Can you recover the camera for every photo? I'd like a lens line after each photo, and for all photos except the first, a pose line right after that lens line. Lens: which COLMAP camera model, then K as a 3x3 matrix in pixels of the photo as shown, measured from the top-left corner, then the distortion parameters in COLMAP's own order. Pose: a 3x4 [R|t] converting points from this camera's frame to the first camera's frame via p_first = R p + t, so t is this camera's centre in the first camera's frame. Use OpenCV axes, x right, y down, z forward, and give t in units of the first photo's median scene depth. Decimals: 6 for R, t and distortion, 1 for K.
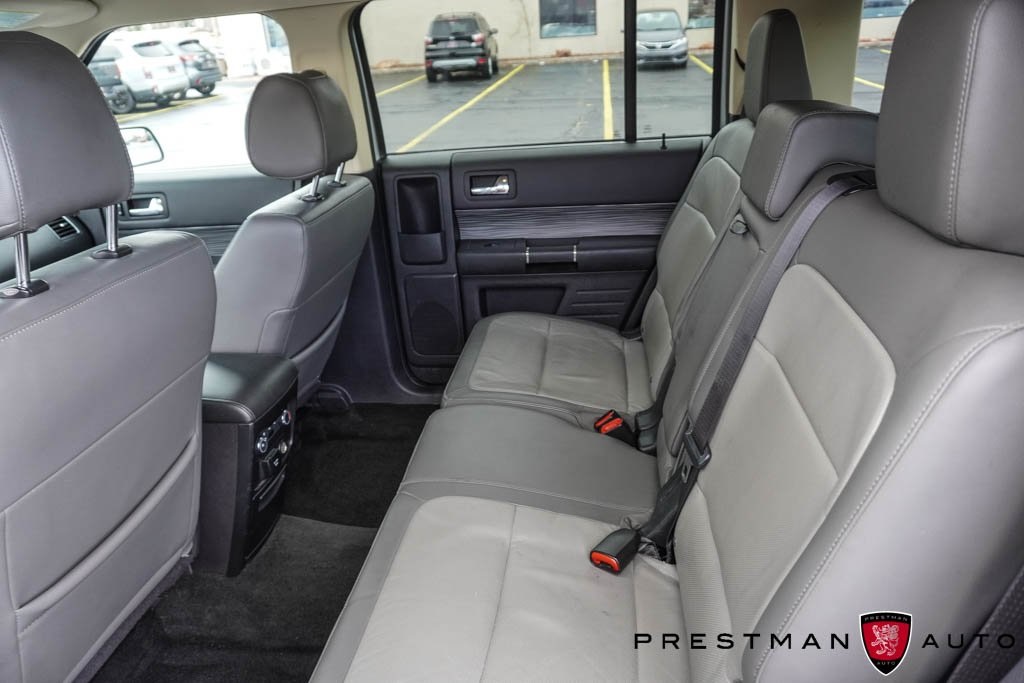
lens RADIAL K [[730.7, 0, 512.0], [0, 730.7, 341.5], [0, 0, 1]] dist [-0.127824, -0.000919]
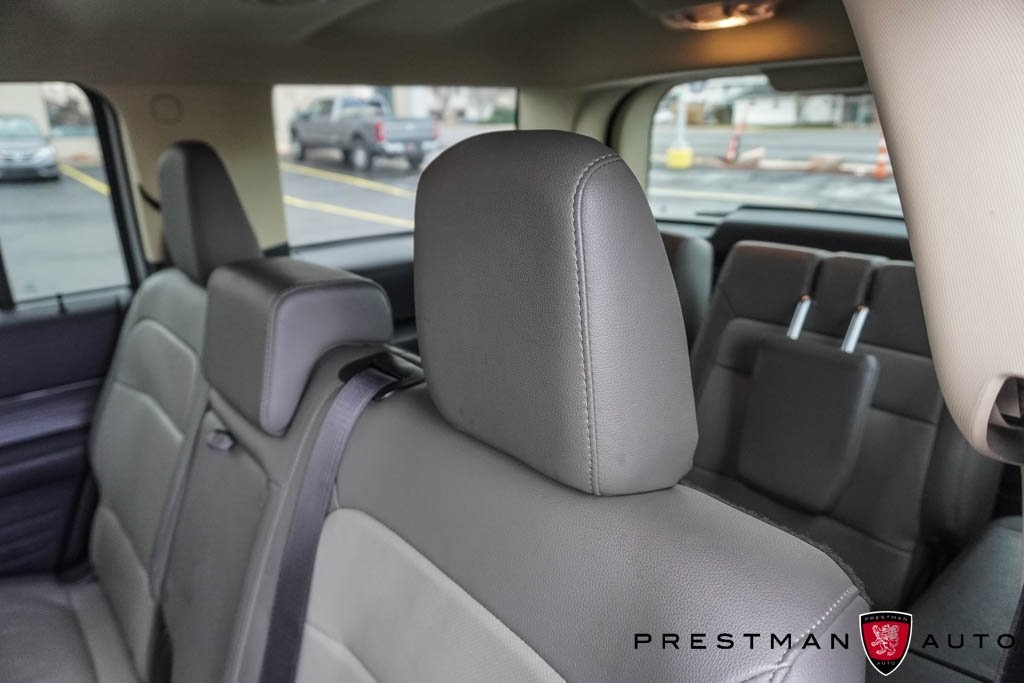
lens RADIAL K [[628.3, 0, 512.0], [0, 628.3, 341.5], [0, 0, 1]] dist [0.001037, 0.000281]
pose [[0.669937, -0.183931, 0.719273, 0.046698], [0.258848, 0.965900, 0.005905, -0.129509], [-0.695832, 0.182226, 0.694703, 0.222012]]
